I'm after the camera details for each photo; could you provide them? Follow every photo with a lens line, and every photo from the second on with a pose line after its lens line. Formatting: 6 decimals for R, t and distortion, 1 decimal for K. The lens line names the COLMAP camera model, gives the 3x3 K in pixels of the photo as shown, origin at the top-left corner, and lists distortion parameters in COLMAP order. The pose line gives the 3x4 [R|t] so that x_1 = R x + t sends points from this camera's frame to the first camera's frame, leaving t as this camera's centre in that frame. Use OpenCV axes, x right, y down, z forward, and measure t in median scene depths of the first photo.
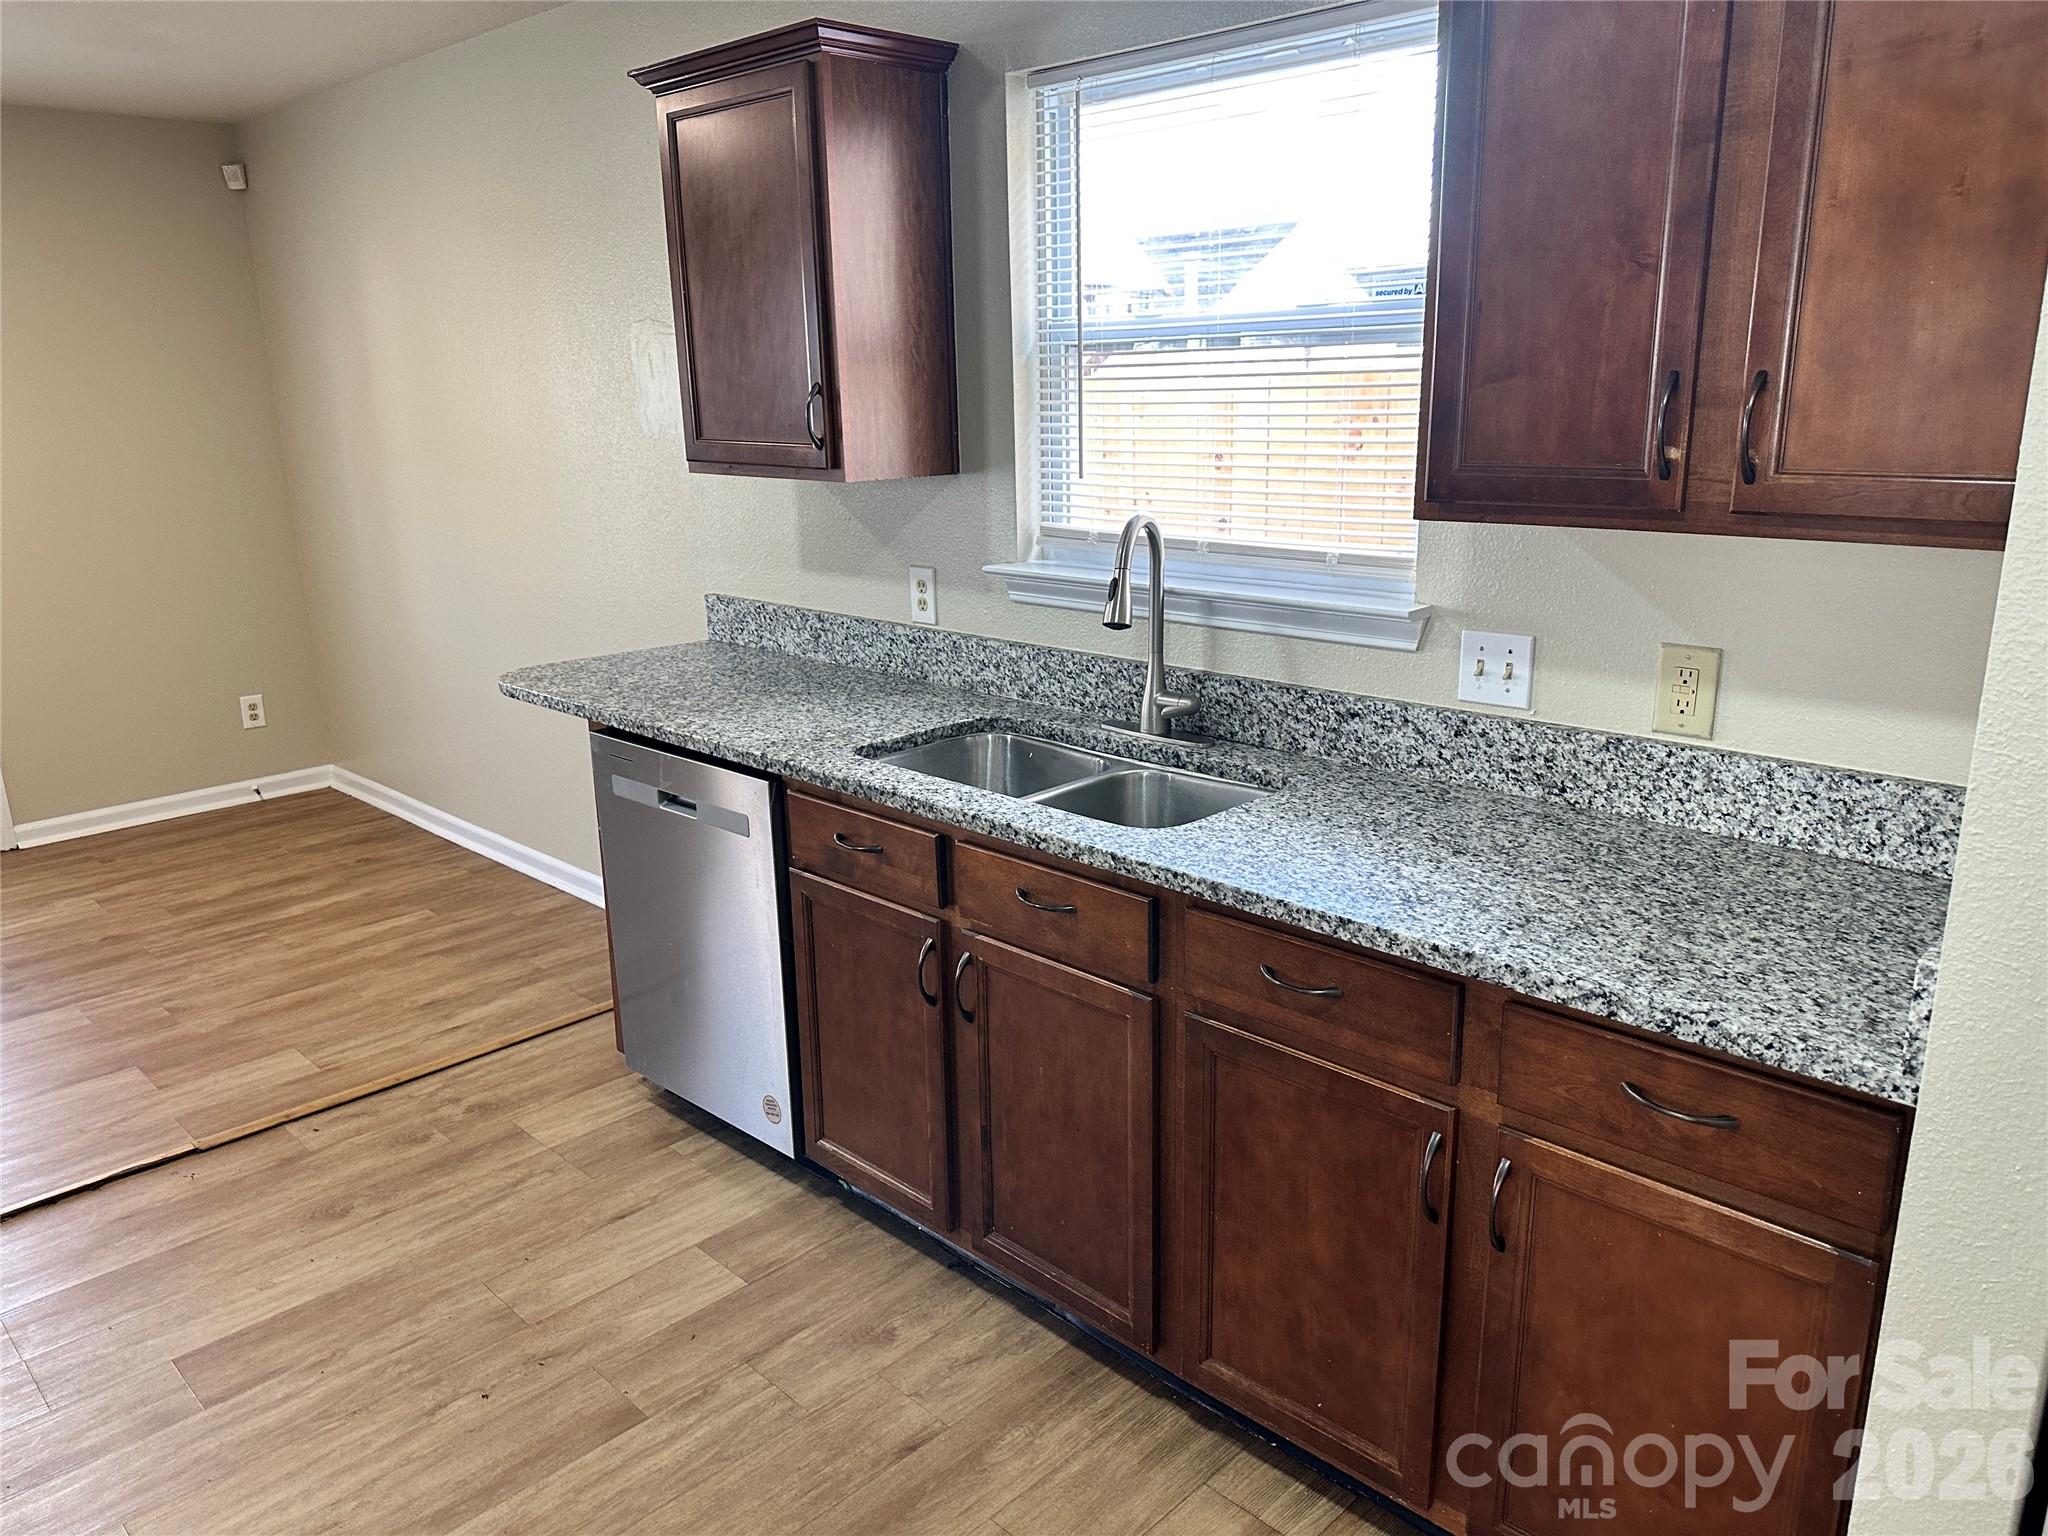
lens RADIAL K [[1433.8, 0, 1028.3], [0, 1433.8, 768.1], [0, 0, 1]] dist [0.109733, -0.158840]
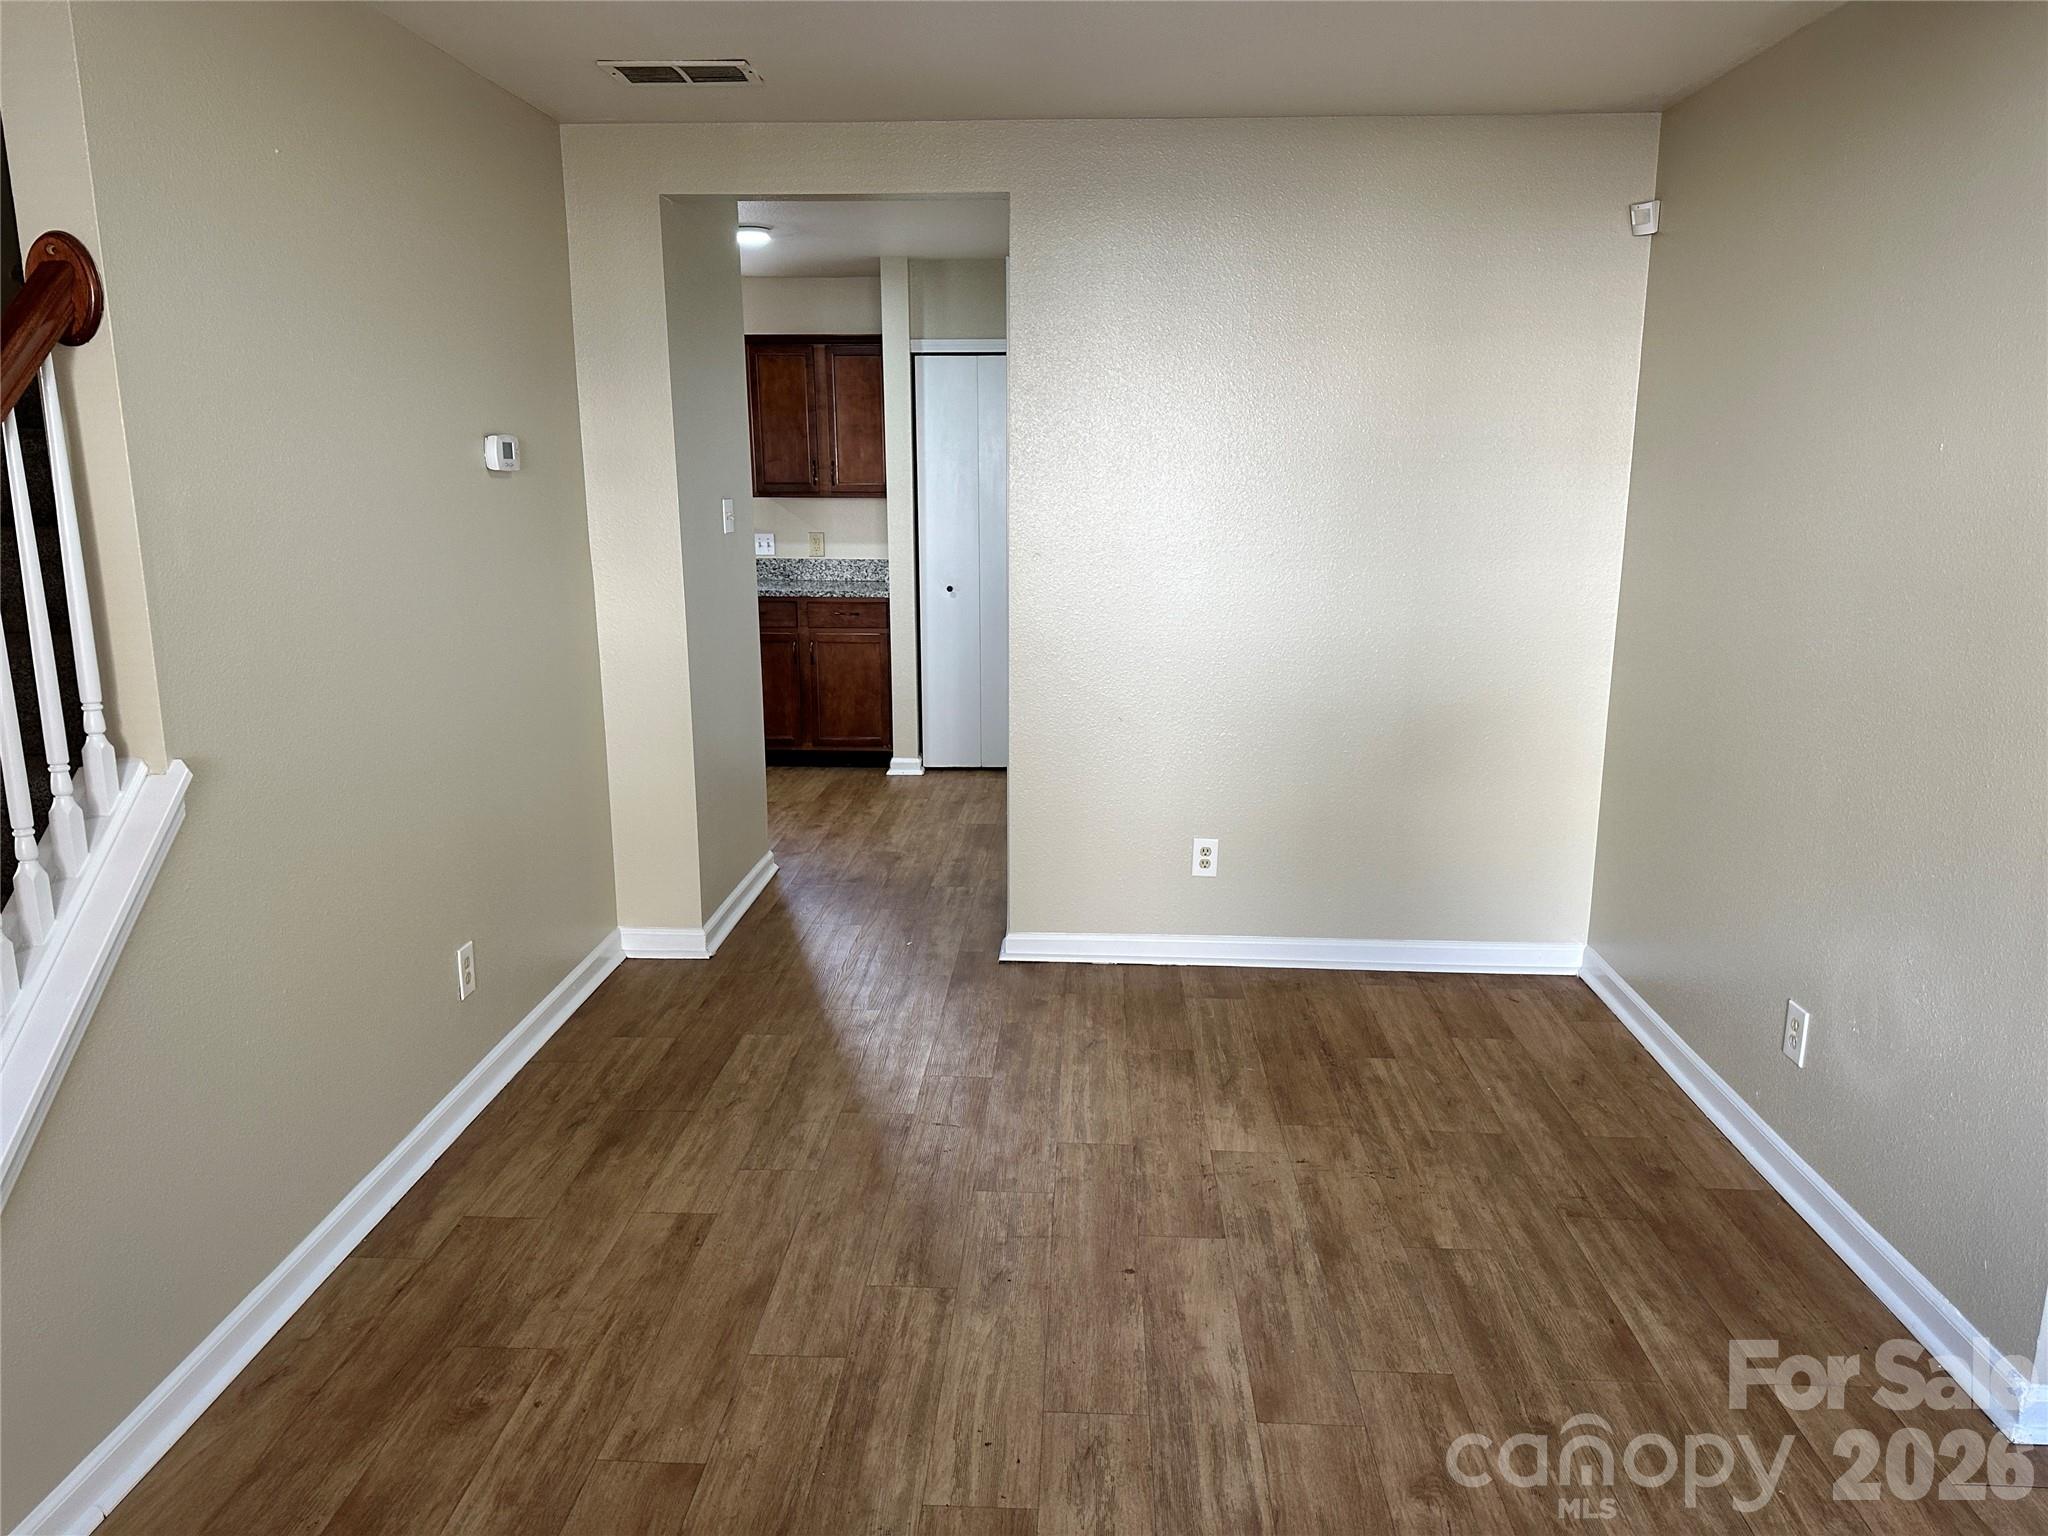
lens RADIAL K [[1433.8, 0, 1028.3], [0, 1433.8, 768.1], [0, 0, 1]] dist [0.109733, -0.158840]
pose [[0.741675, -0.120678, 0.659814, -1.269646], [0.160766, 0.986993, -0.000194, 0.459684], [-0.651208, 0.106219, 0.751429, -1.595503]]
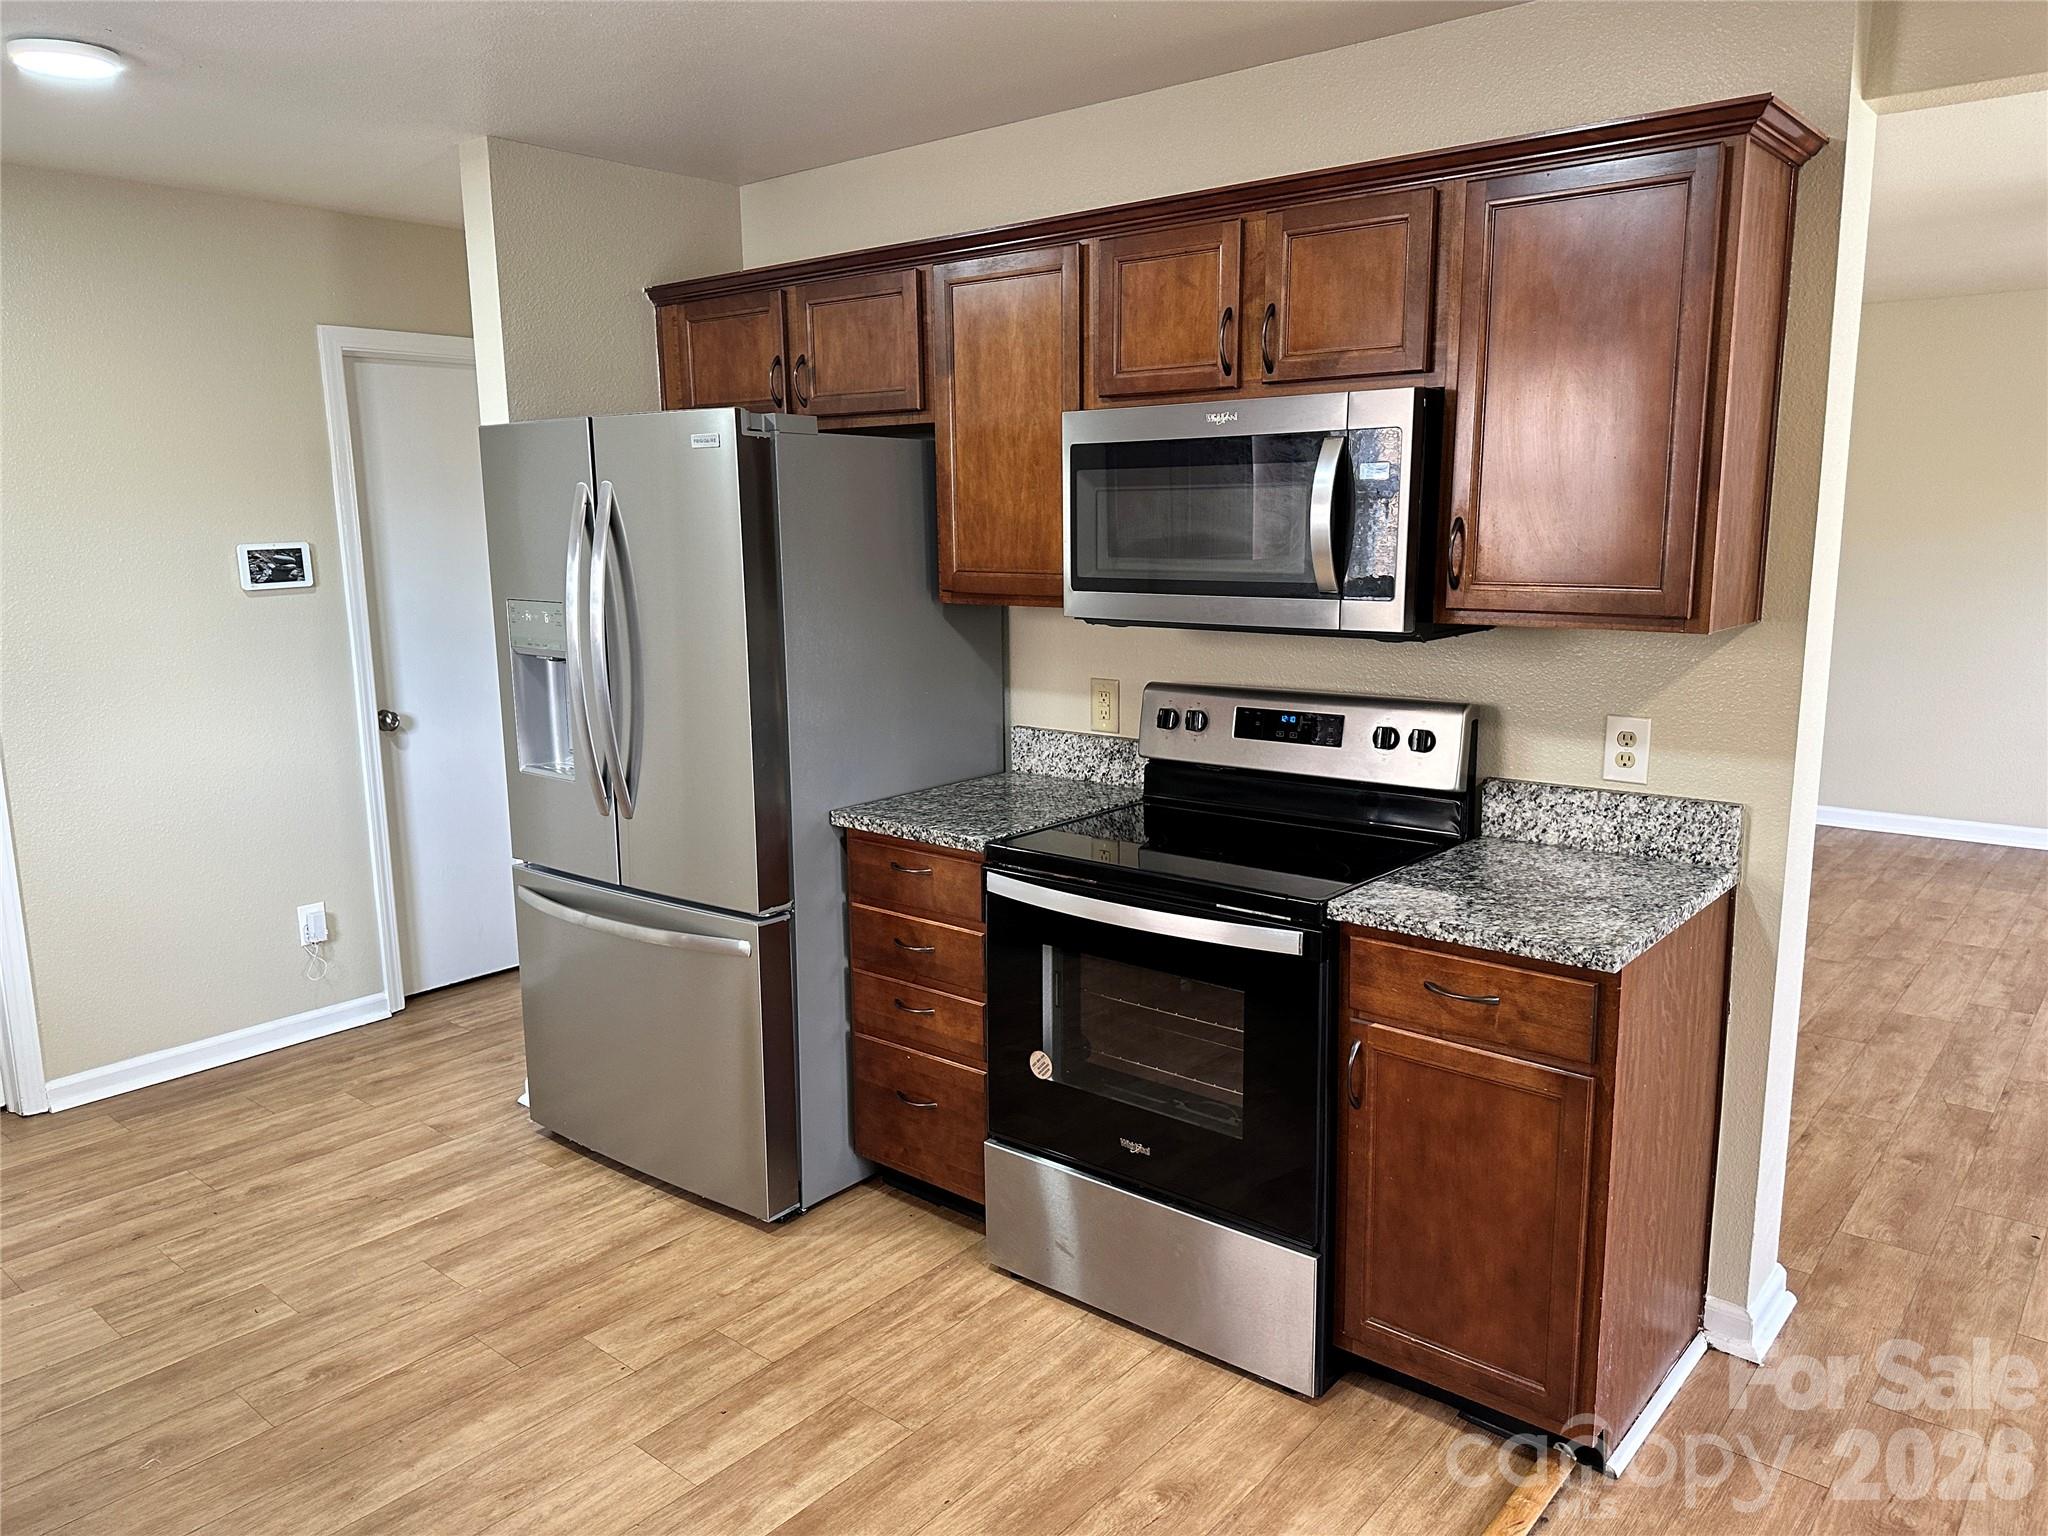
lens RADIAL K [[1449.6, 0, 1035.7], [0, 1449.6, 756.1], [0, 0, 1]] dist [0.058034, -0.059476]
pose [[-0.995962, 0.046274, -0.076934, -0.621324], [0.009592, 0.906876, 0.421288, -0.368677], [0.089264, 0.418849, -0.903658, 1.381389]]
